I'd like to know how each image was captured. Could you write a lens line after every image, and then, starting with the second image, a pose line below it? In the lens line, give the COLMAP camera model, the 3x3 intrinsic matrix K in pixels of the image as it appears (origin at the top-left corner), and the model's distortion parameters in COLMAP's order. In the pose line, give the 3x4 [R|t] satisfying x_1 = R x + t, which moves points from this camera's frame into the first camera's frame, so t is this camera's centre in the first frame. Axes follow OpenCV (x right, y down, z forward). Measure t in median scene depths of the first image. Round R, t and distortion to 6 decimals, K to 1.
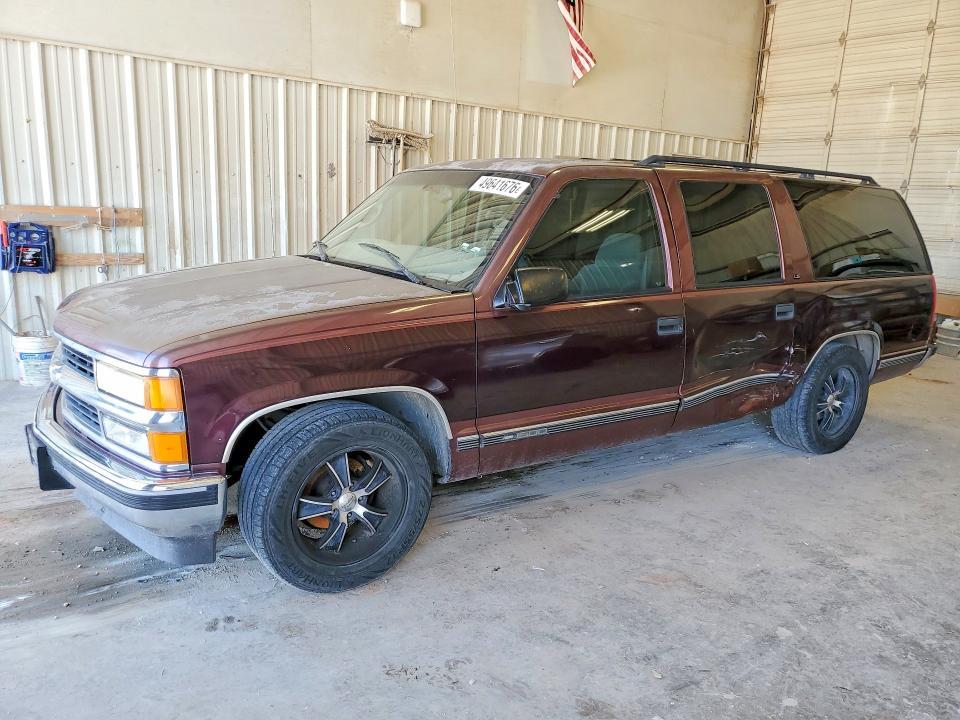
lens RADIAL K [[797.1, 0, 480.0], [0, 797.1, 360.0], [0, 0, 1]] dist [0.047048, 0.002625]
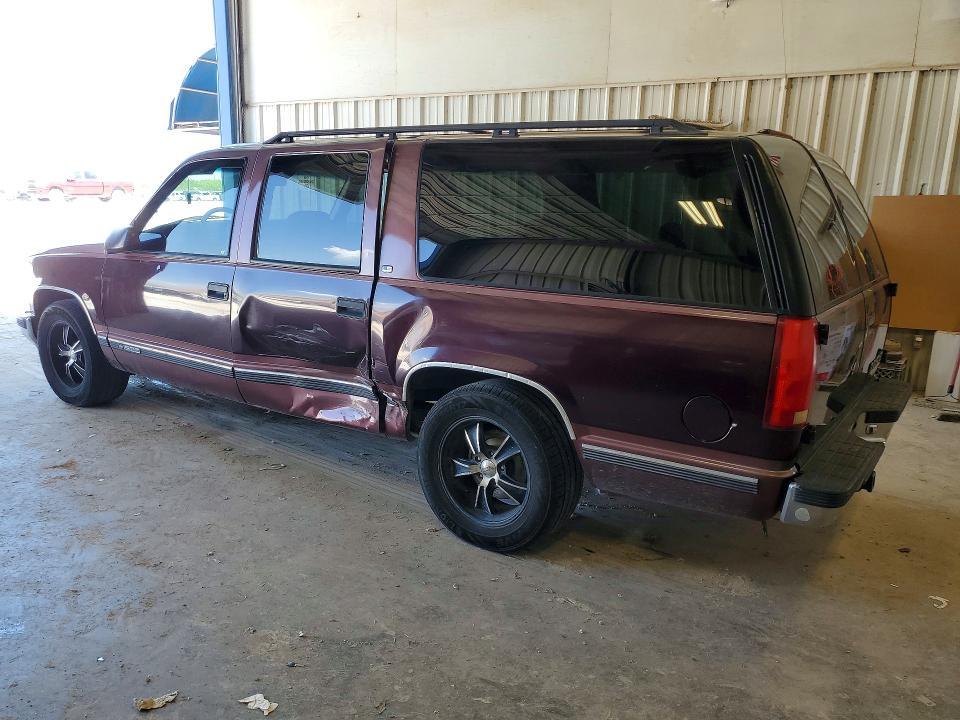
lens RADIAL K [[755.2, 0, 465.1], [0, 755.2, 360.8], [0, 0, 1]] dist [0.021133, 0.010018]
pose [[0.299705, 0.176102, -0.937638, 0.796985], [-0.203868, 0.971936, 0.117380, -0.085389], [0.931995, 0.155975, 0.327195, 0.615485]]
